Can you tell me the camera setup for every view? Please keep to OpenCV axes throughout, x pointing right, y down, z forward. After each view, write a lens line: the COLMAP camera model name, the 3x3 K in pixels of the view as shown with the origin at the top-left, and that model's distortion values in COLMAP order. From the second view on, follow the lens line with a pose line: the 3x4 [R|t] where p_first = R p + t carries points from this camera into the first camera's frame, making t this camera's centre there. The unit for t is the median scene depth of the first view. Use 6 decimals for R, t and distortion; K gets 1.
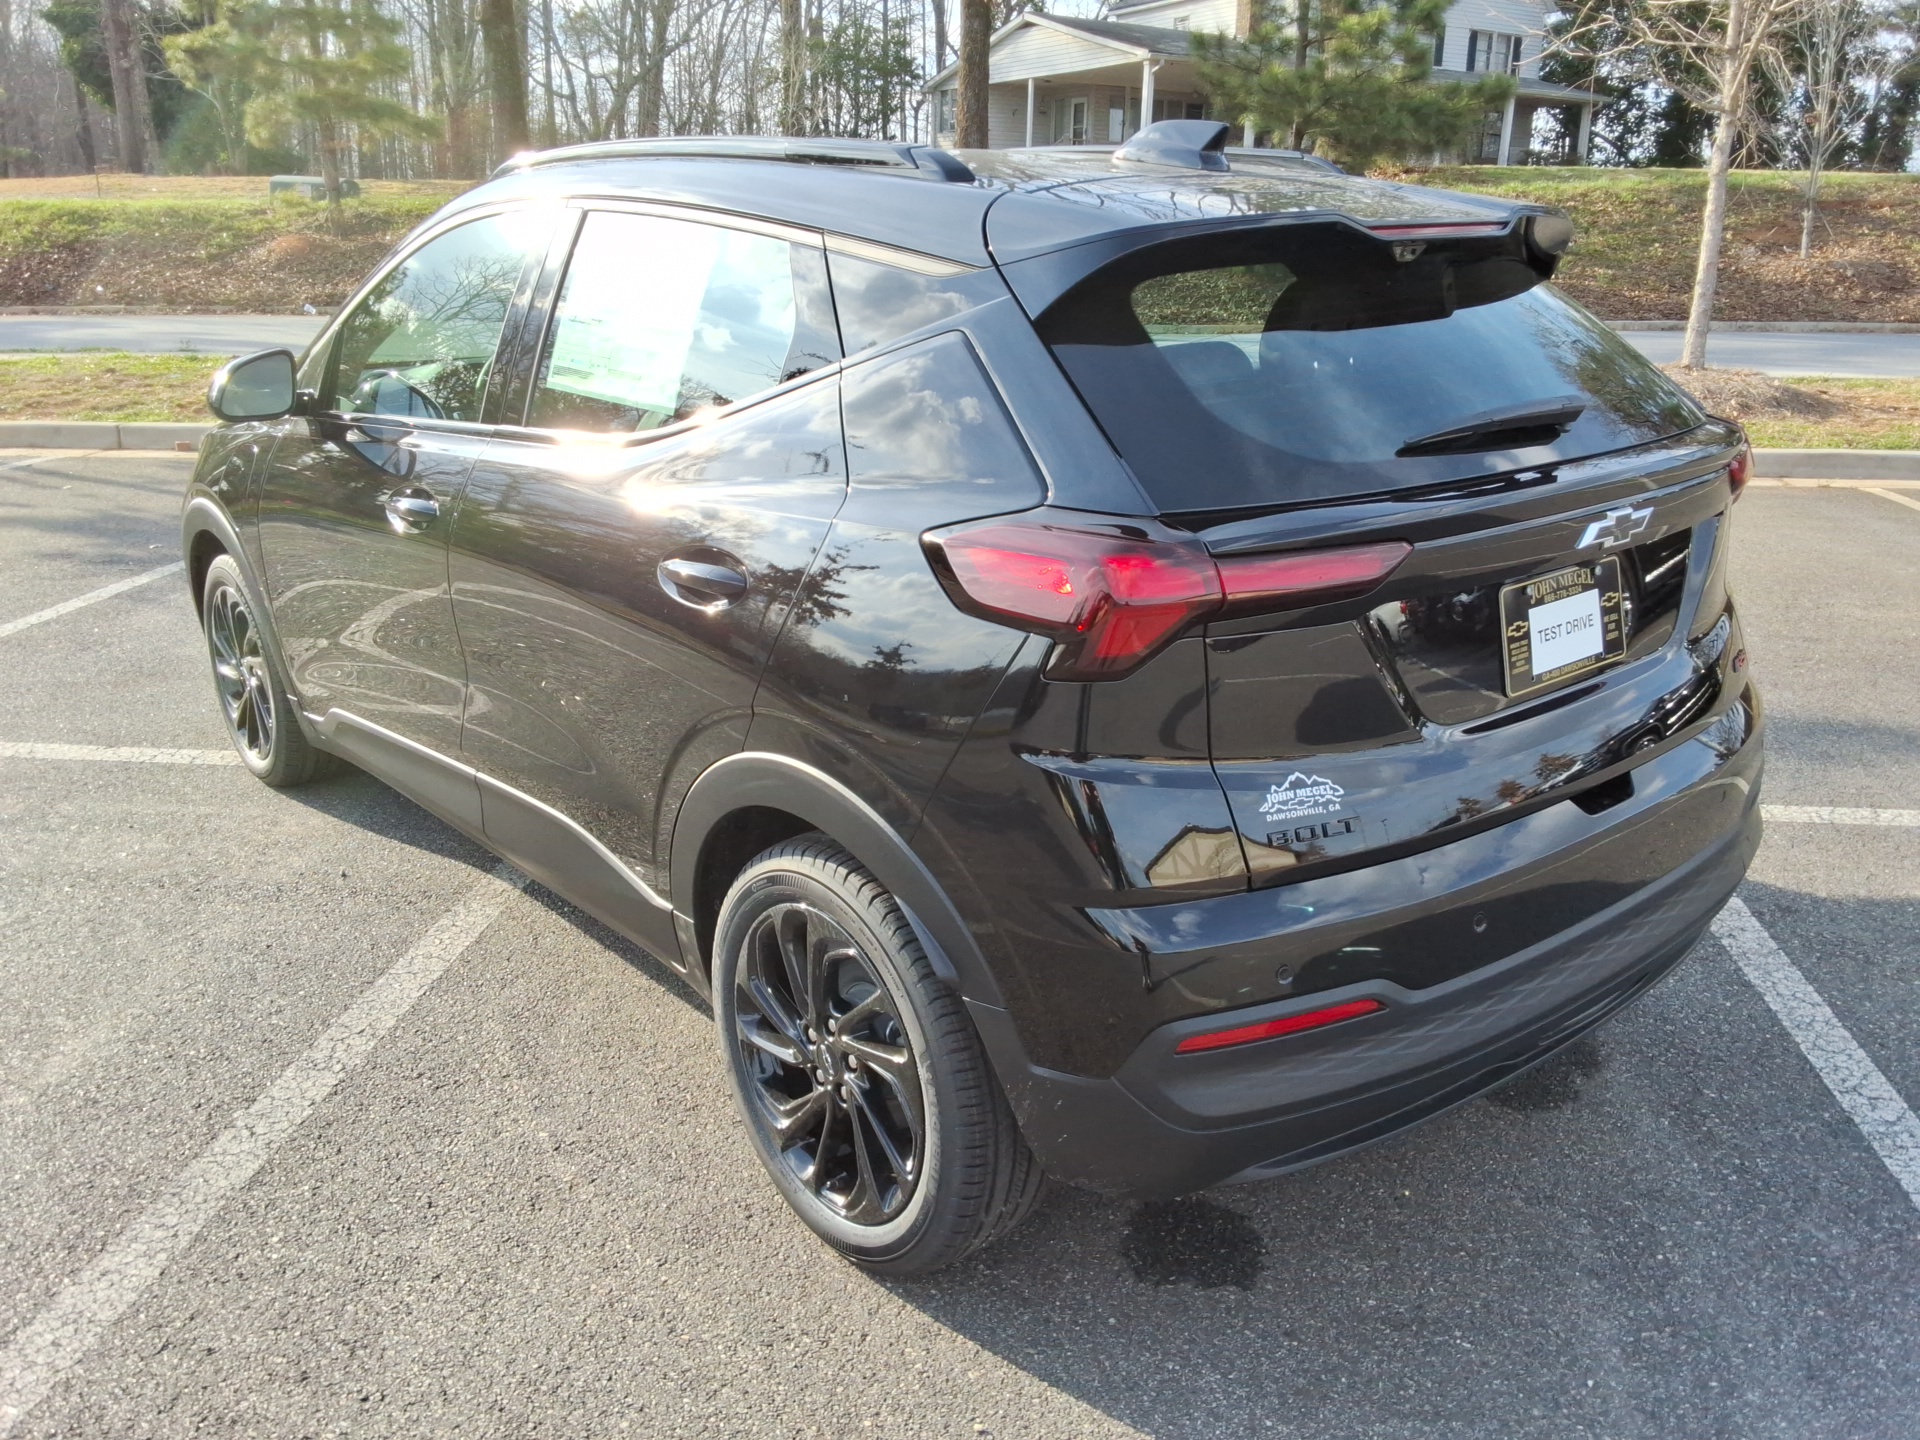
lens RADIAL K [[1542.9, 0, 968.3], [0, 1542.9, 706.1], [0, 0, 1]] dist [0.088953, -0.138003]
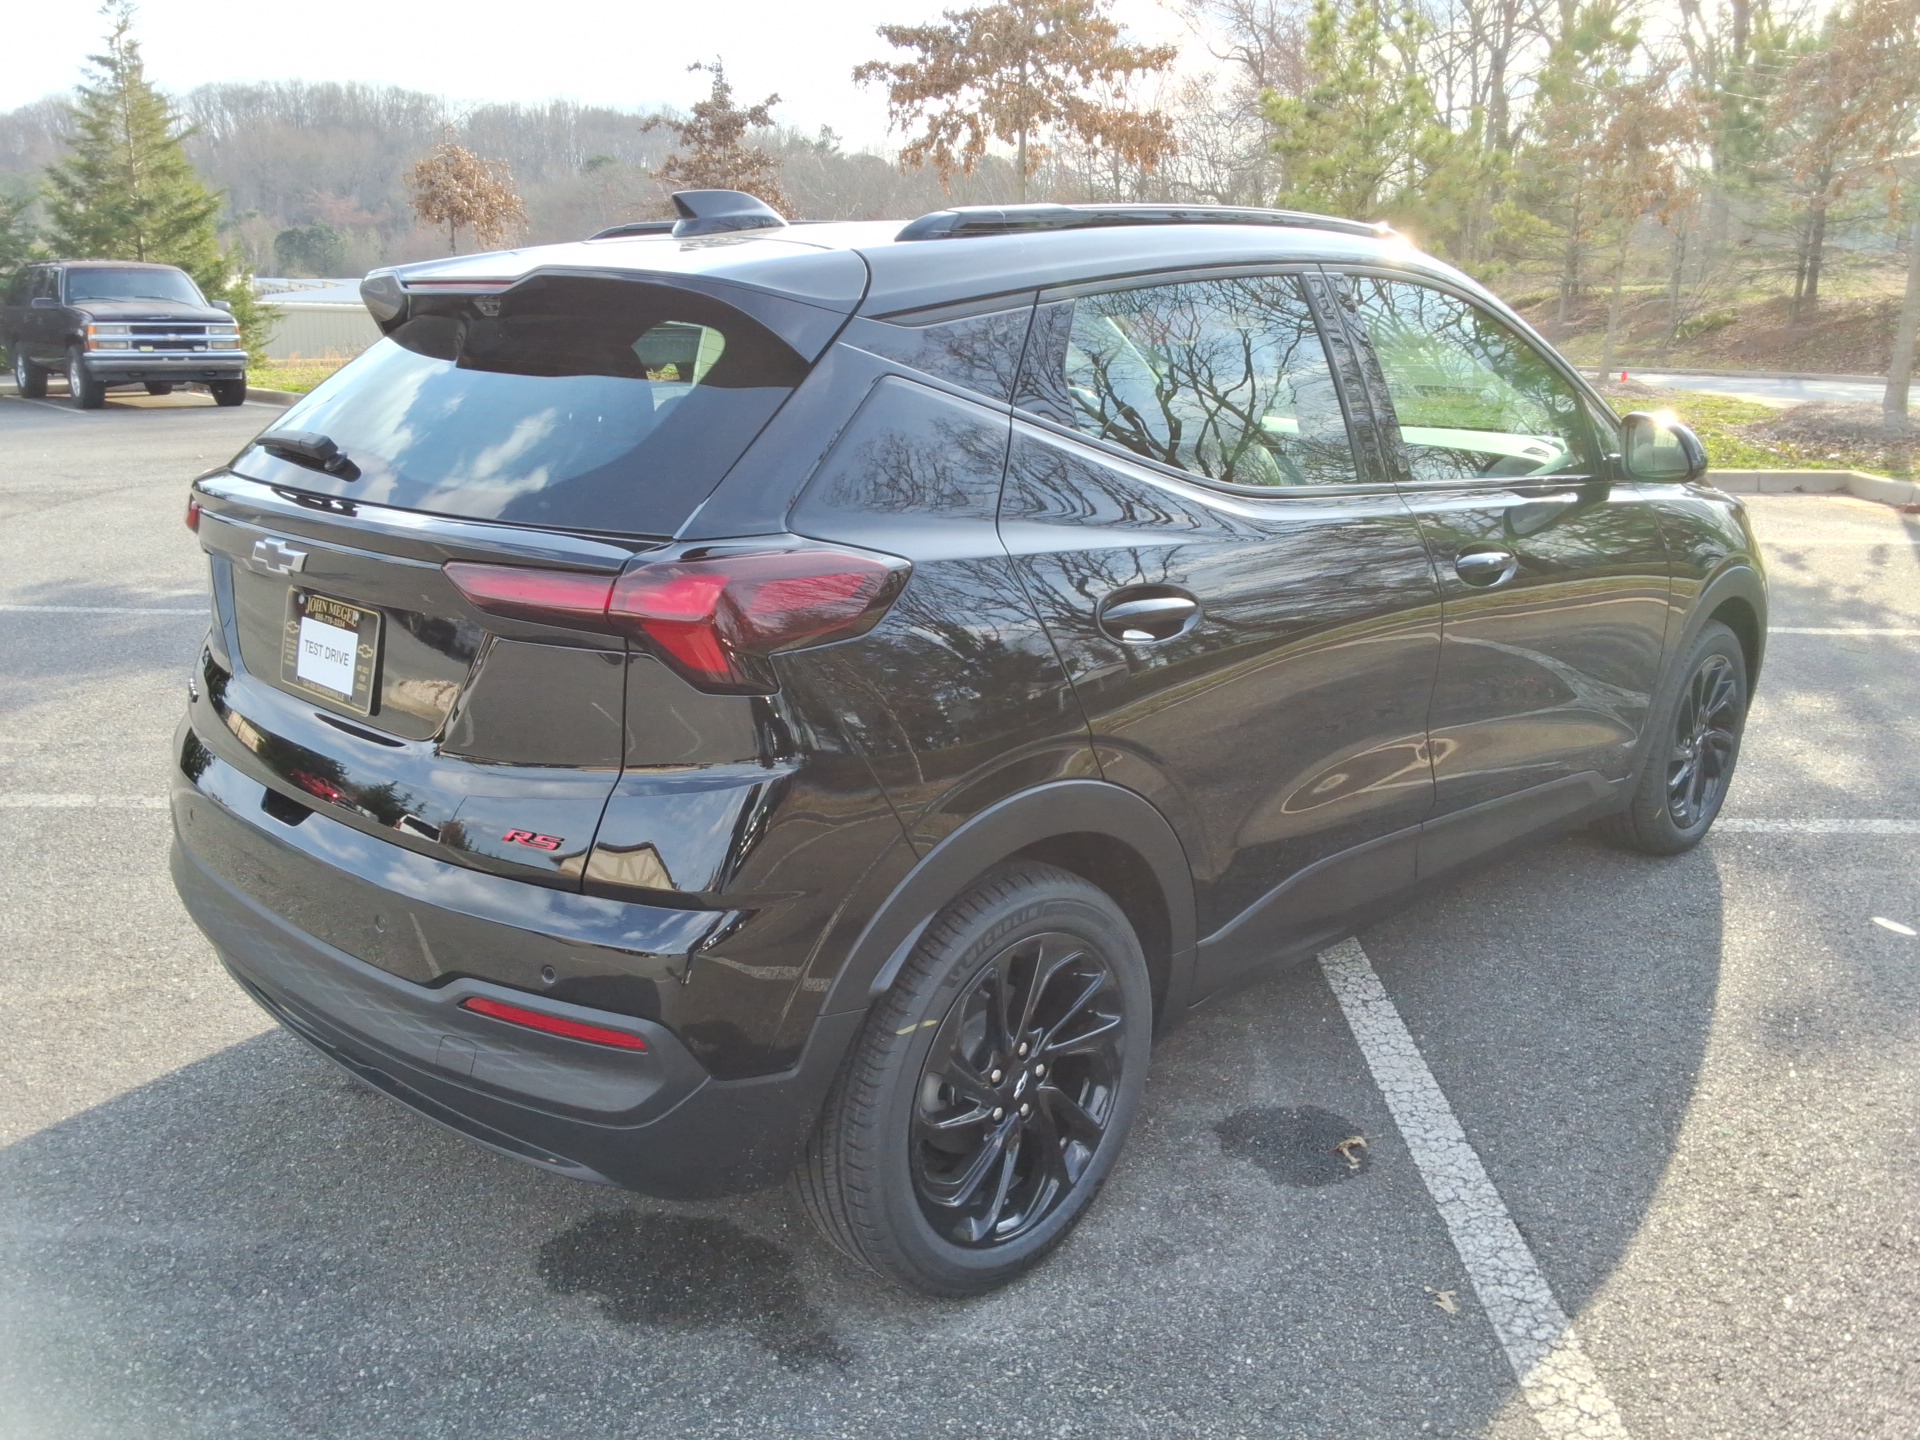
lens RADIAL K [[1542.9, 0, 964.3], [0, 1542.9, 711.6], [0, 0, 1]] dist [0.088953, -0.138003]
pose [[0.090310, 0.261389, -0.961000, 1.351902], [-0.311204, 0.924029, 0.222087, -0.357186], [0.946042, 0.279011, 0.164794, 1.153461]]
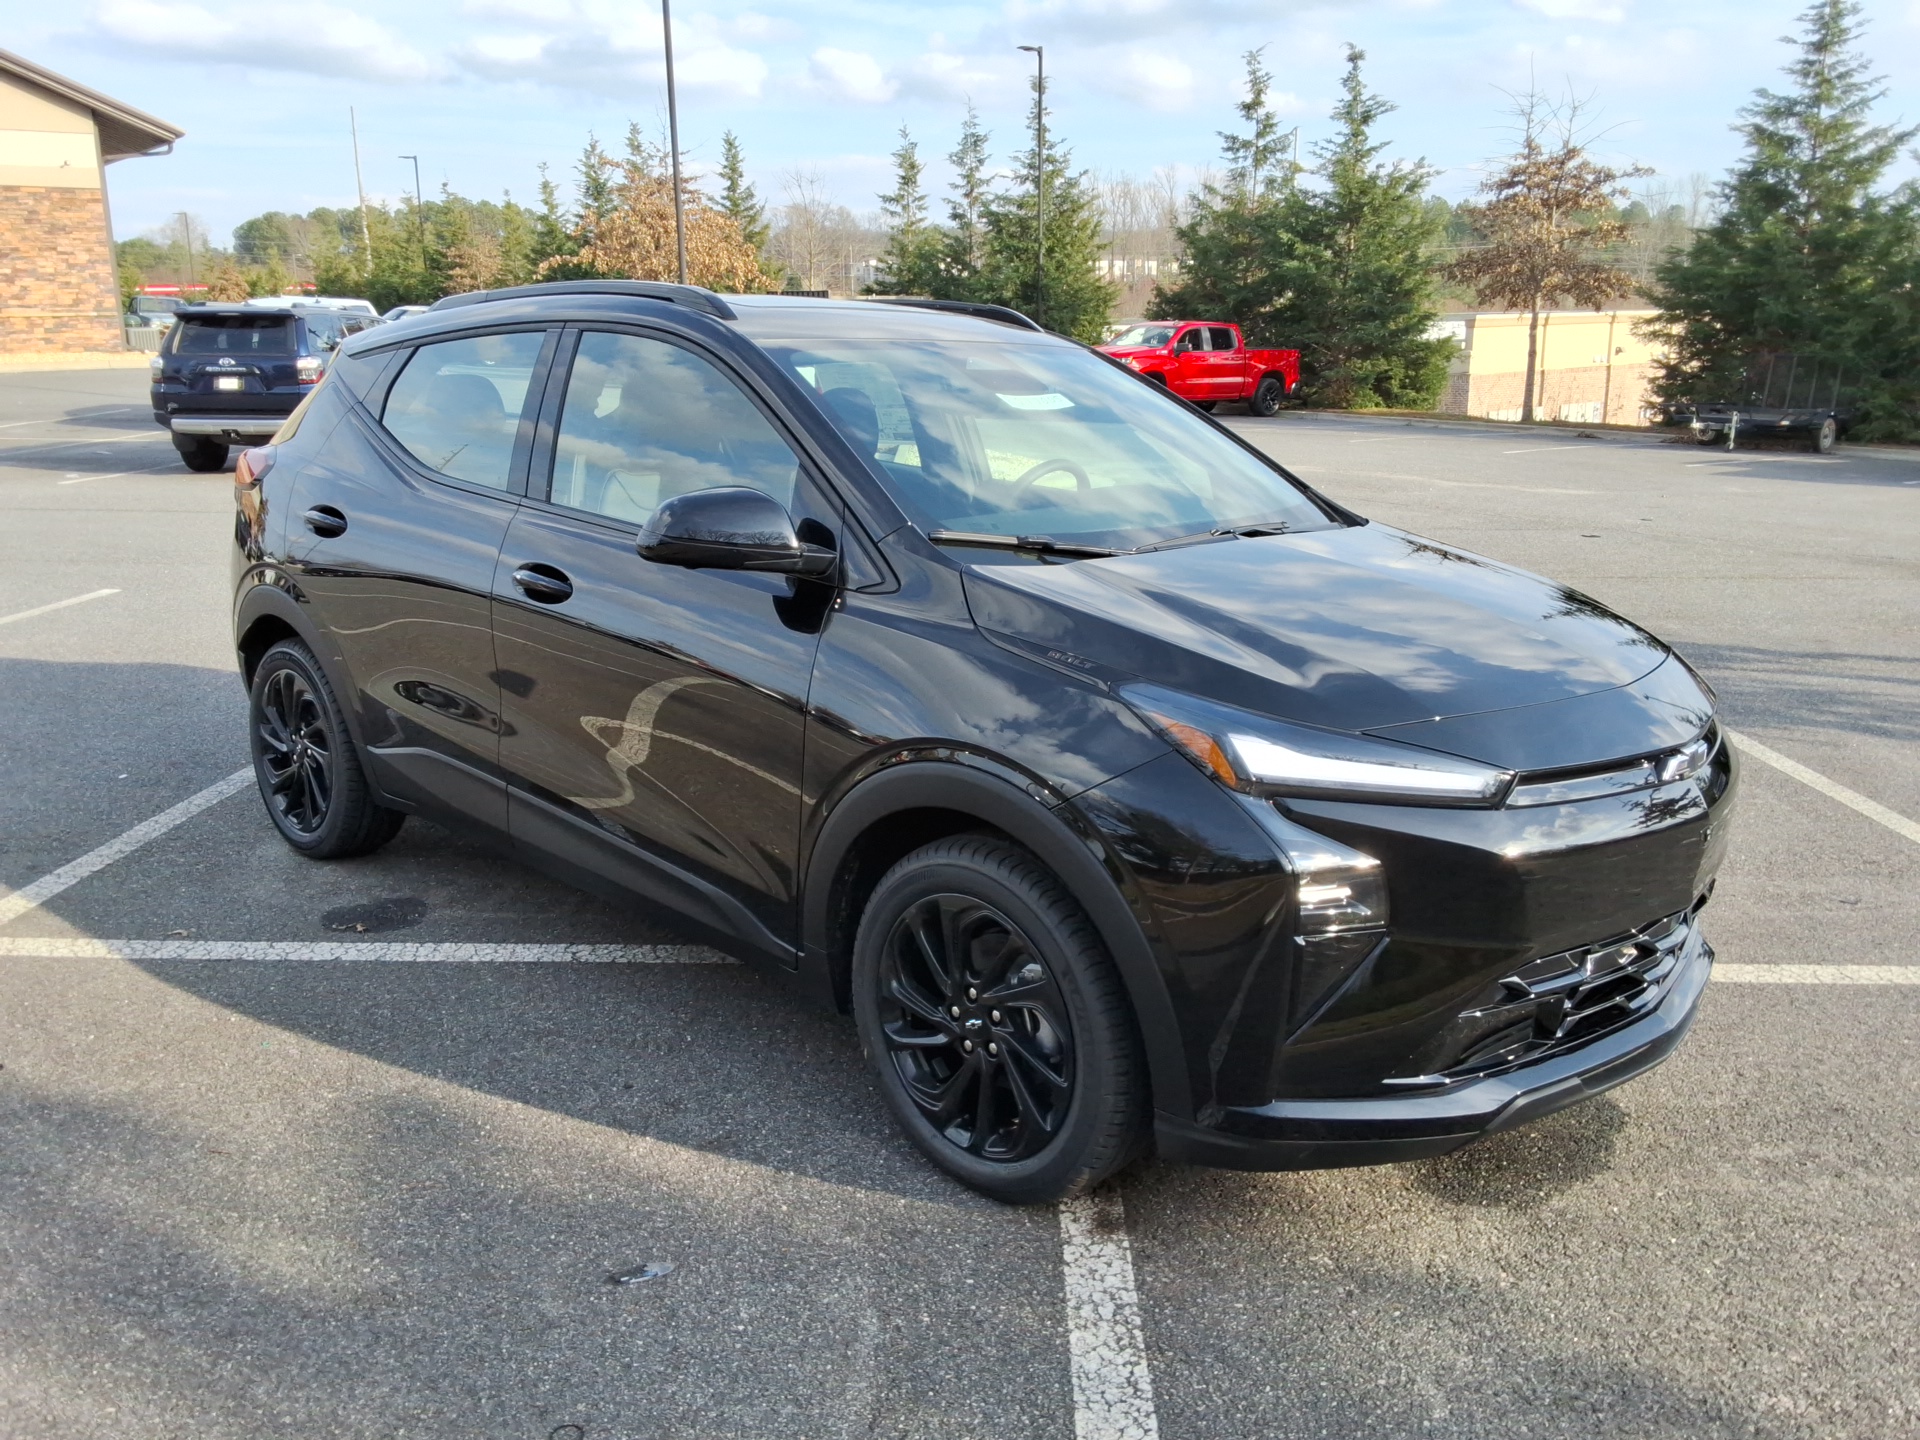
lens RADIAL K [[1542.9, 0, 963.0], [0, 1542.9, 692.9], [0, 0, 1]] dist [0.088953, -0.138003]
pose [[-0.994689, 0.014423, -0.101908, -0.159164], [-0.037980, 0.868816, 0.493676, -0.968928], [0.095660, 0.494925, -0.863654, 3.123288]]
